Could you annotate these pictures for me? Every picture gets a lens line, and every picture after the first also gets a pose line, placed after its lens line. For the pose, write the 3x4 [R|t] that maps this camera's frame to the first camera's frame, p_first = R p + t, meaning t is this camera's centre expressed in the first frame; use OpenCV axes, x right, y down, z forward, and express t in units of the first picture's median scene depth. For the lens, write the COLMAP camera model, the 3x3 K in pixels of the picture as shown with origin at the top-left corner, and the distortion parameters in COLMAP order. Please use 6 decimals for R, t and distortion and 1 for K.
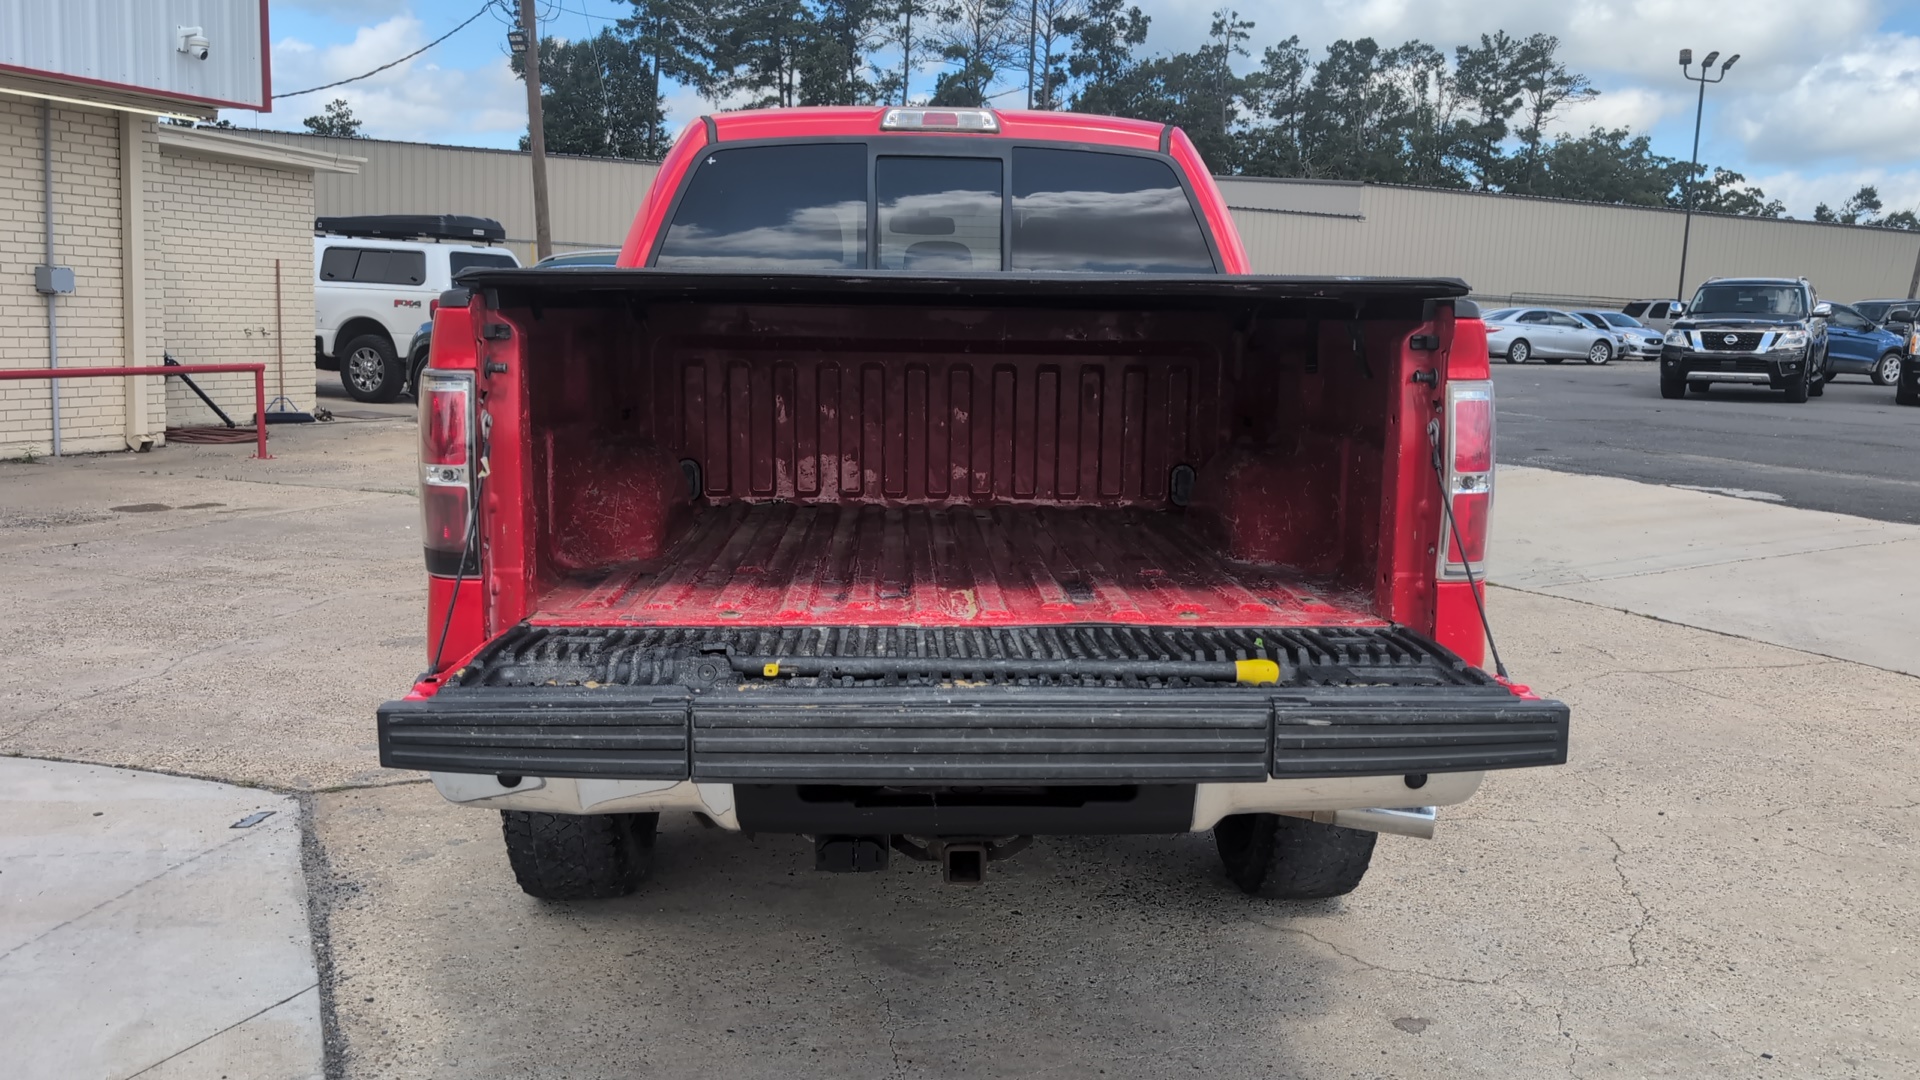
lens RADIAL K [[1570.3, 0, 960.8], [0, 1570.3, 526.7], [0, 0, 1]] dist [0.011385, -0.010228]
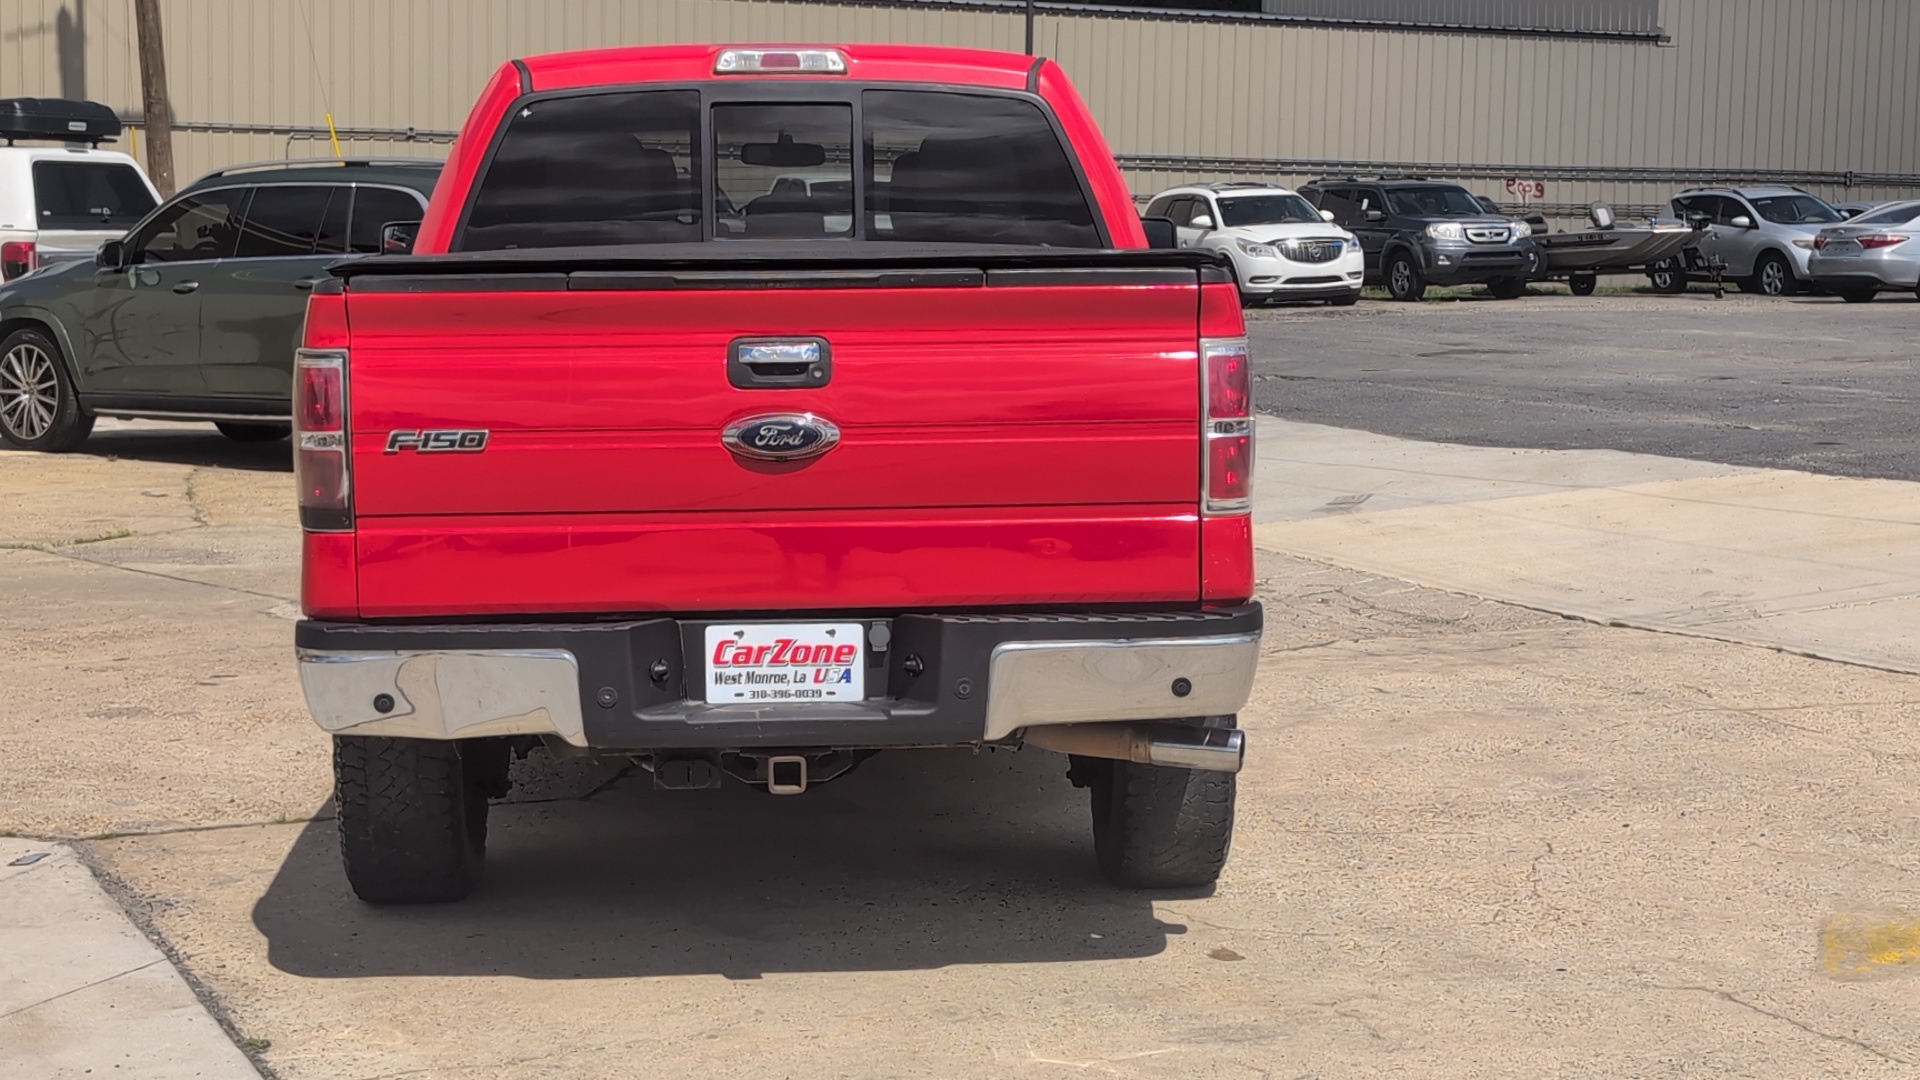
lens RADIAL K [[3104.0, 0, 960.0], [0, 3104.0, 540.0], [0, 0, 1]] dist [0.226524, -1.080166]
pose [[0.999682, -0.025133, 0.002177, 0.053574], [0.025195, 0.999035, -0.035988, 0.055008], [-0.001271, 0.036031, 0.999350, -0.528488]]
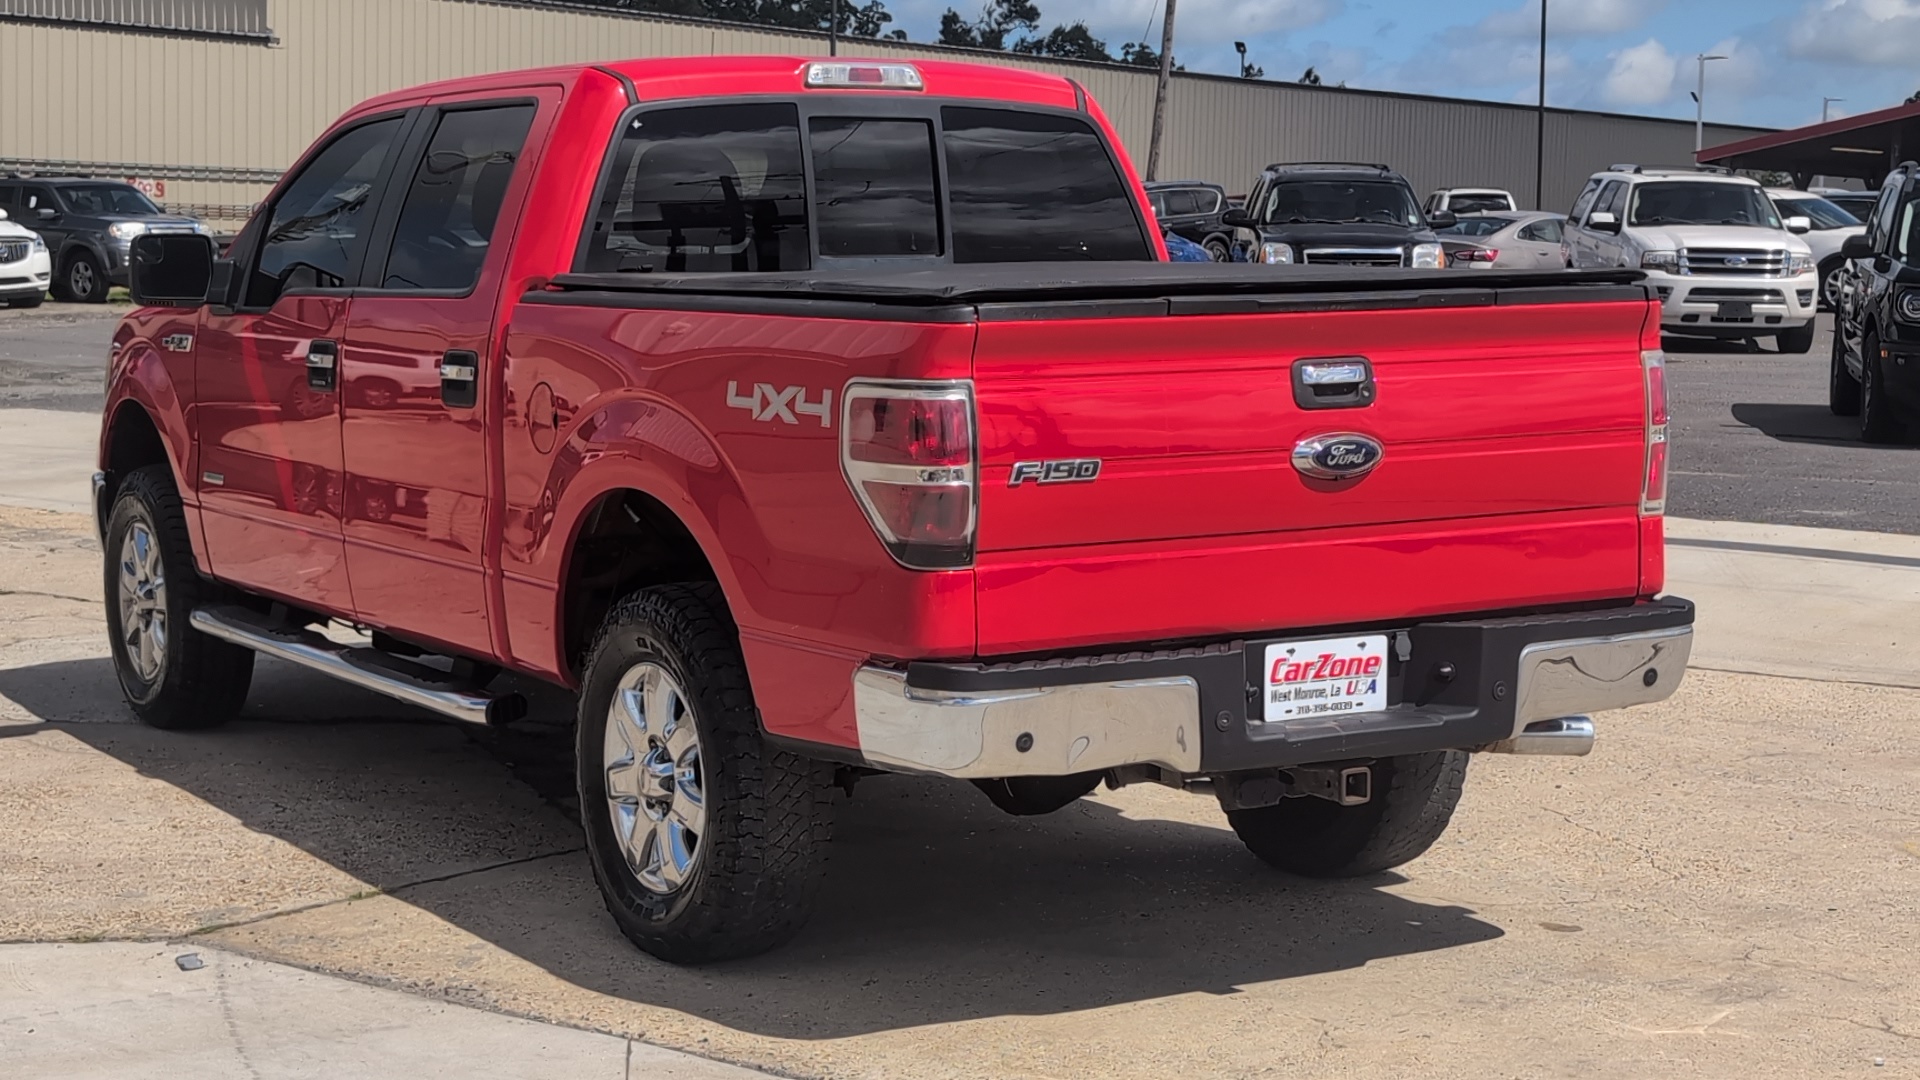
lens RADIAL K [[3104.0, 0, 960.0], [0, 3104.0, 540.0], [0, 0, 1]] dist [0.226524, -1.080166]
pose [[0.877163, -0.068005, 0.475353, -0.564511], [0.081928, 0.996601, -0.008604, 0.012864], [-0.473152, 0.046492, 0.879753, -0.378463]]
